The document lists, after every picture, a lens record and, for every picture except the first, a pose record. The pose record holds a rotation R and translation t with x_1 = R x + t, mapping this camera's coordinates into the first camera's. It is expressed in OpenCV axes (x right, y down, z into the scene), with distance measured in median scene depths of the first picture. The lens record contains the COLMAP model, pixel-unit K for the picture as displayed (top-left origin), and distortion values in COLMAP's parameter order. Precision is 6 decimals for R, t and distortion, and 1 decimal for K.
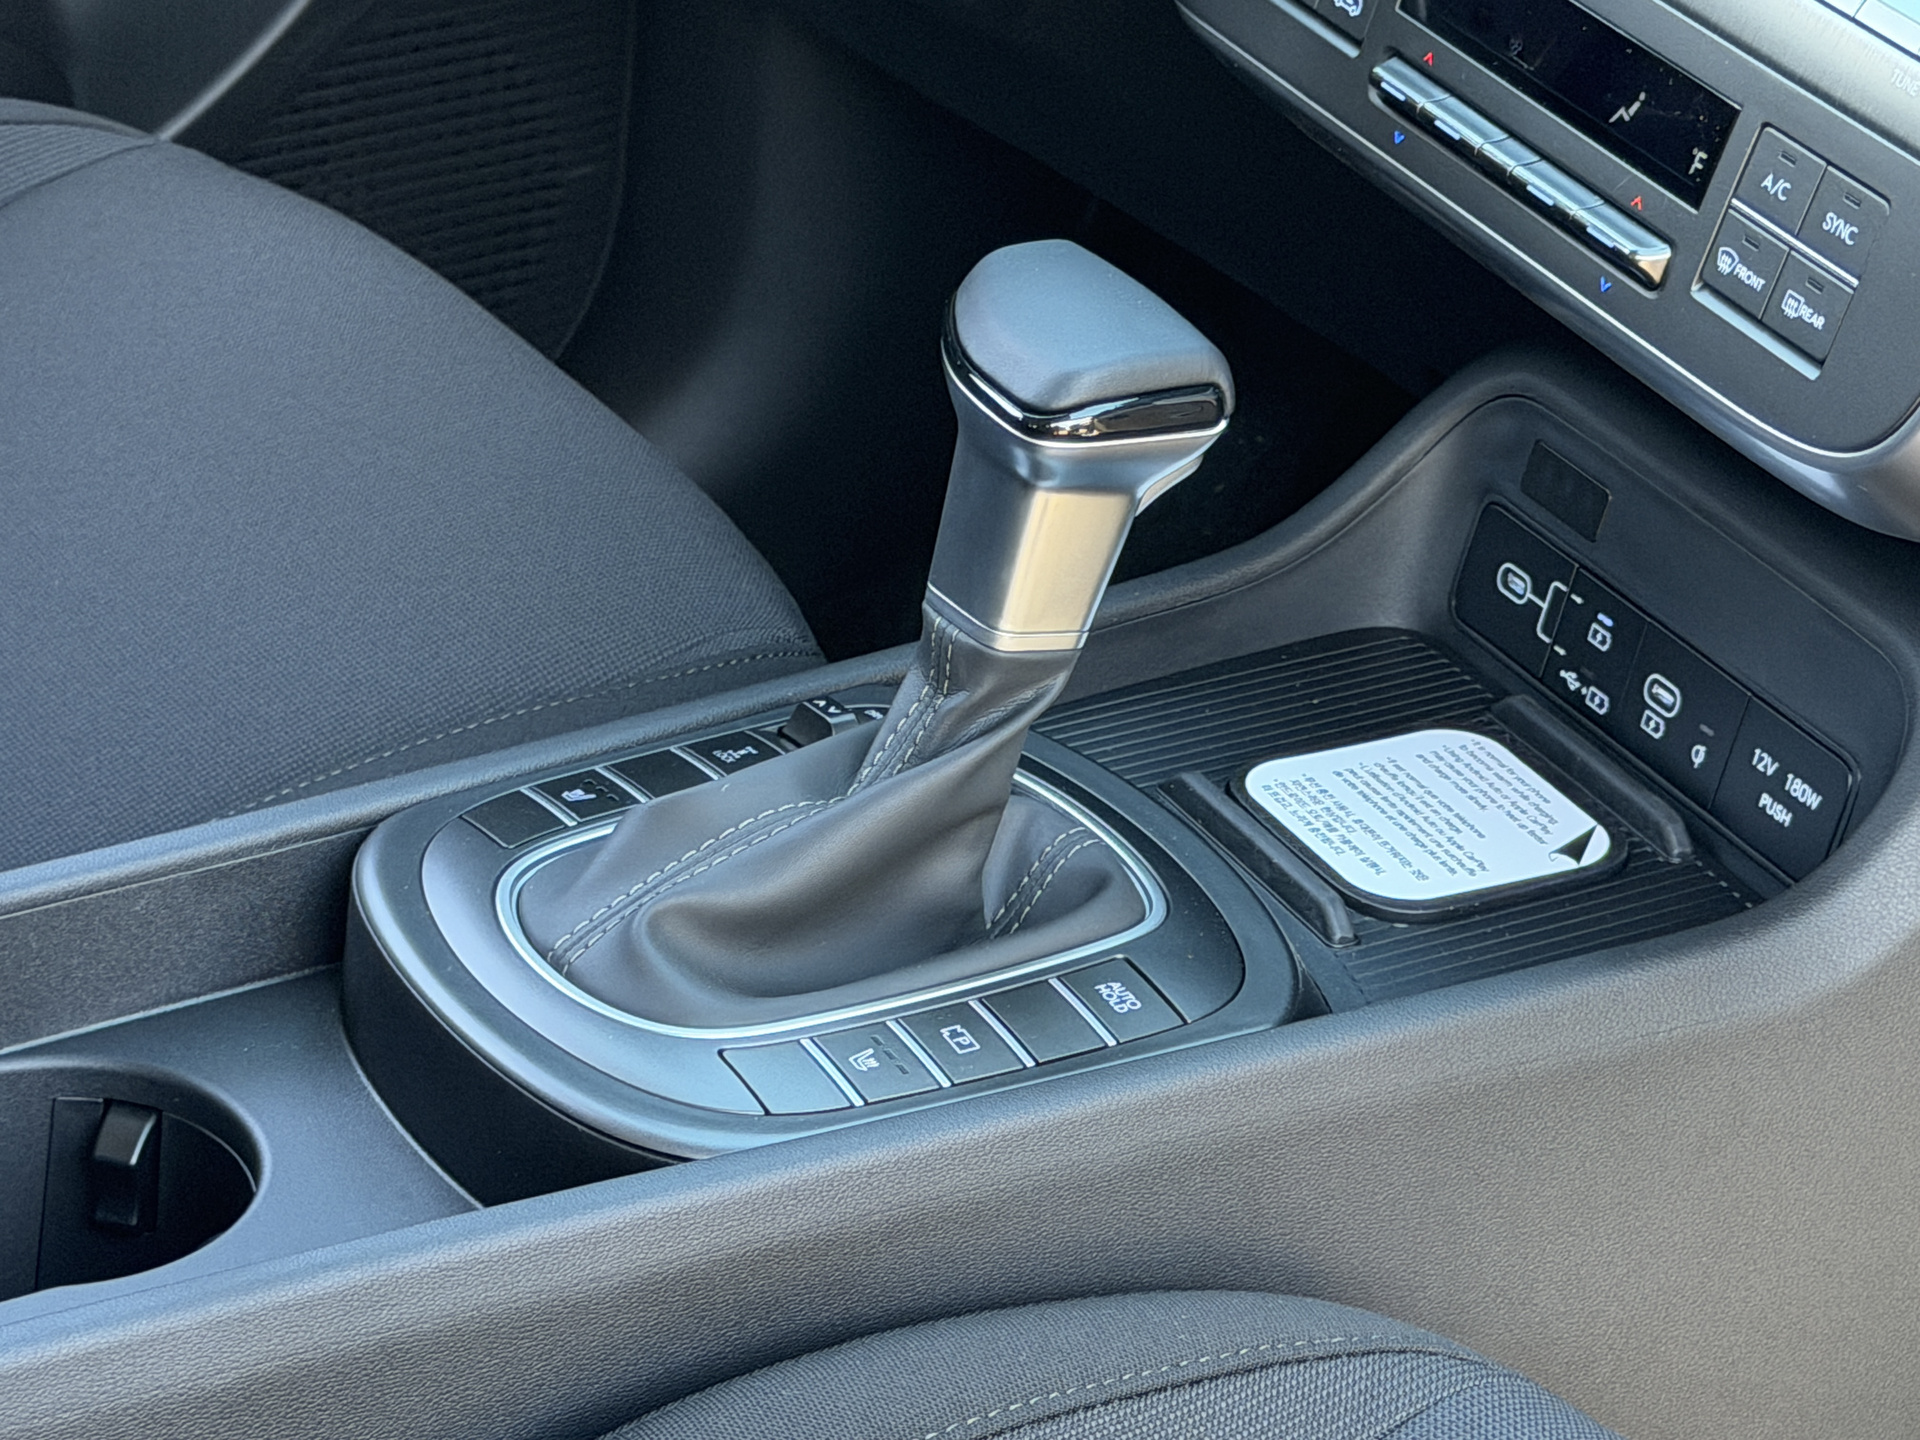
lens RADIAL K [[5161.4, 0, 960.0], [0, 5161.4, 720.0], [0, 0, 1]] dist [0.120607, 1.237941]
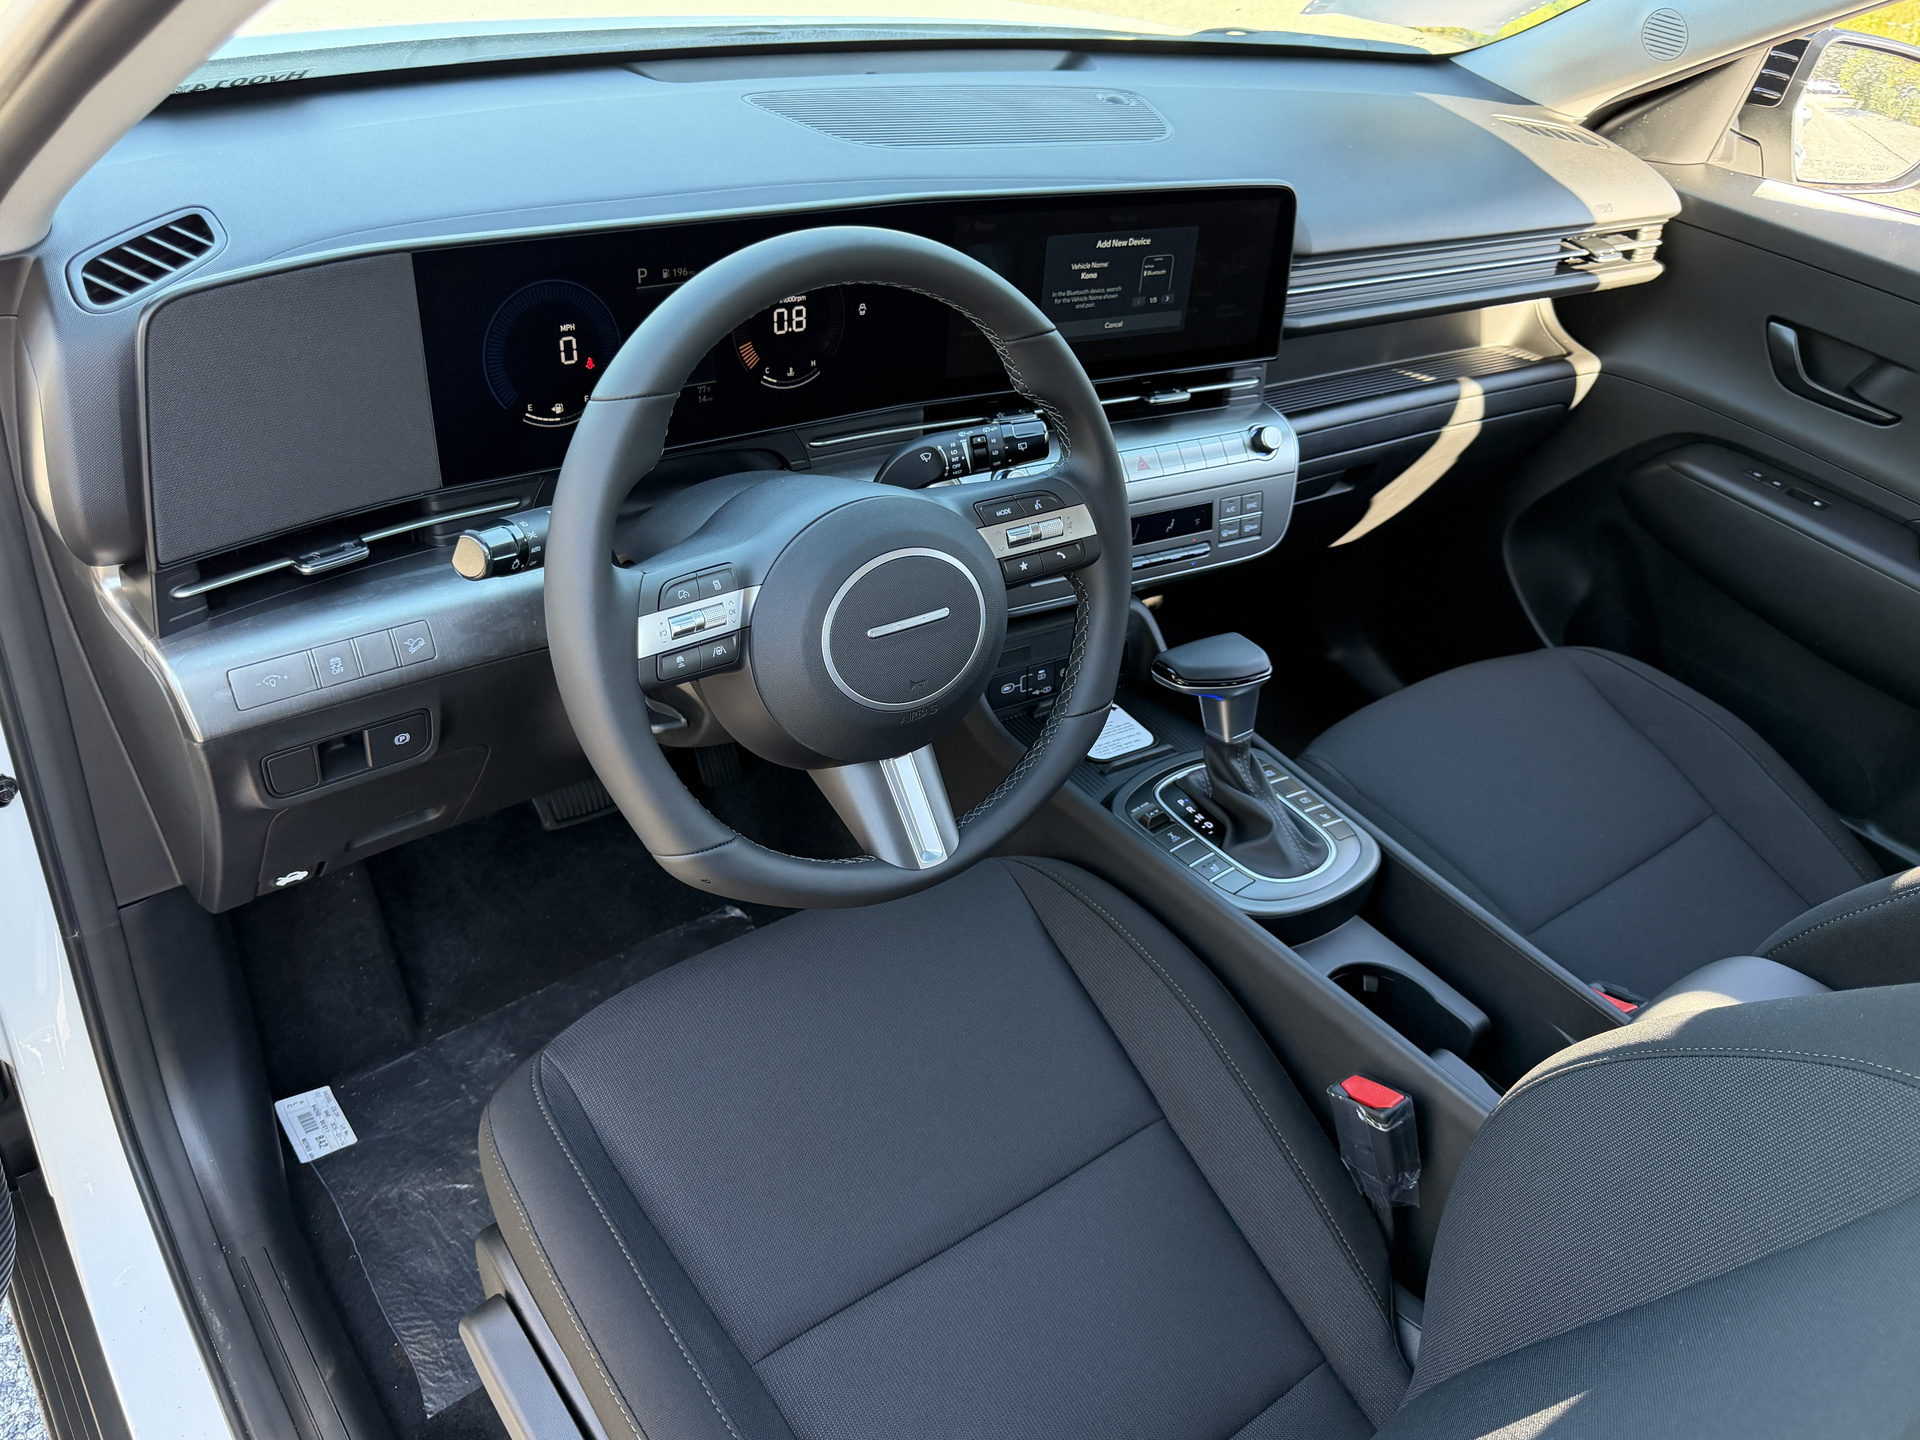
lens RADIAL K [[1450.7, 0, 955.6], [0, 1450.7, 729.4], [0, 0, 1]] dist [0.155395, -0.288675]
pose [[-0.084579, -0.638562, 0.764909, -0.730903], [0.354899, 0.698010, 0.621956, -0.700571], [-0.931071, 0.324070, 0.167588, 0.983236]]
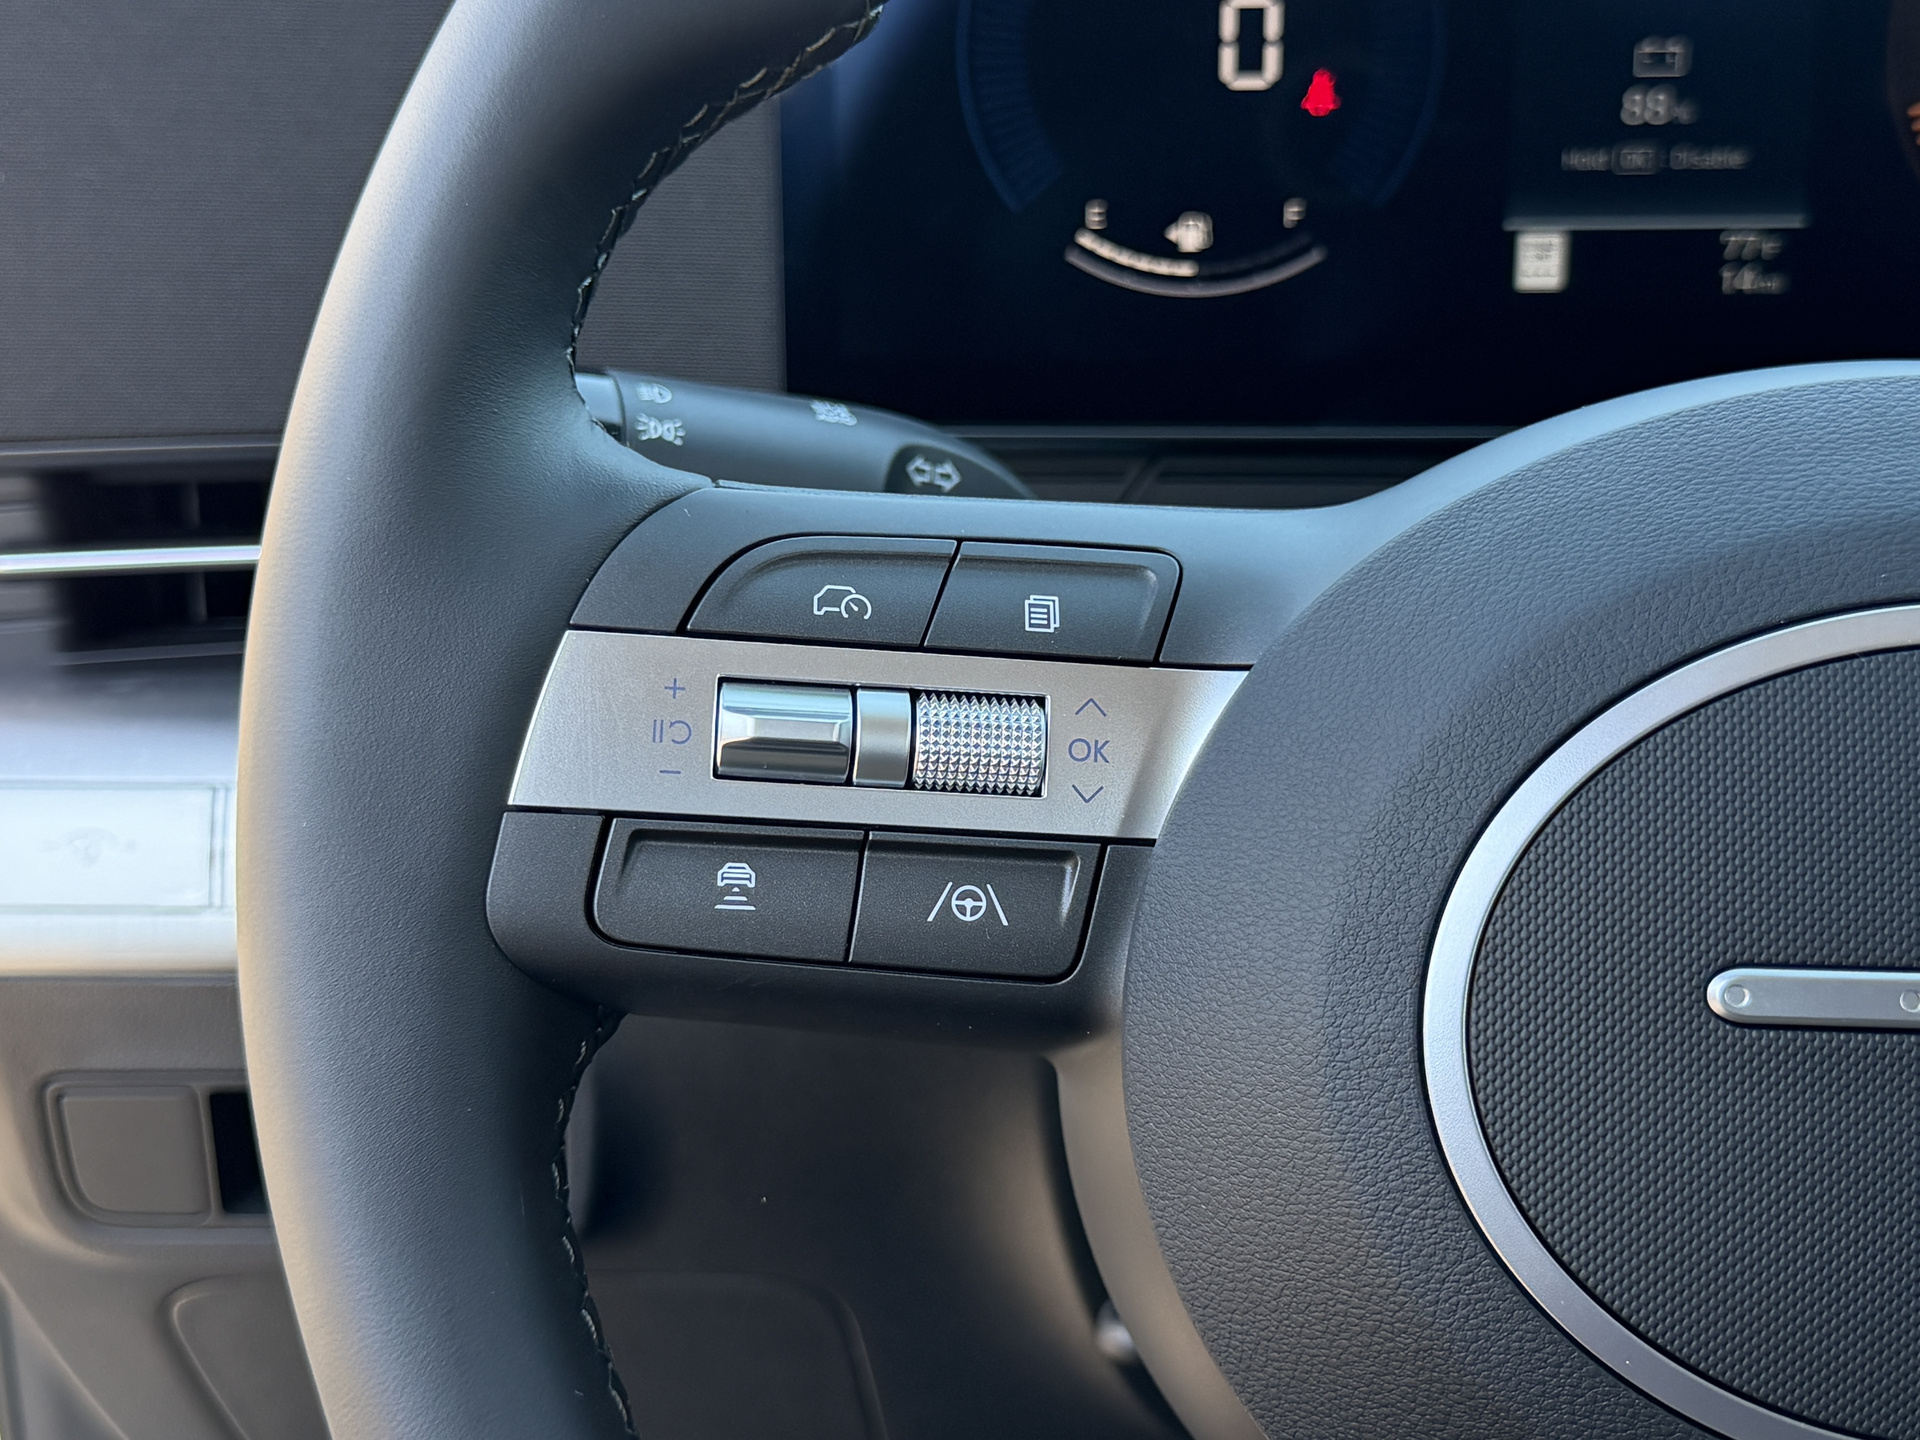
lens RADIAL K [[2752.3, 0, 960.0], [0, 2752.3, 720.0], [0, 0, 1]] dist [0.140065, -0.045233]
pose [[0.605320, -0.342339, 0.718605, -0.386871], [0.424367, 0.902582, 0.072517, -0.393333], [-0.673425, 0.261056, 0.691628, 0.991045]]
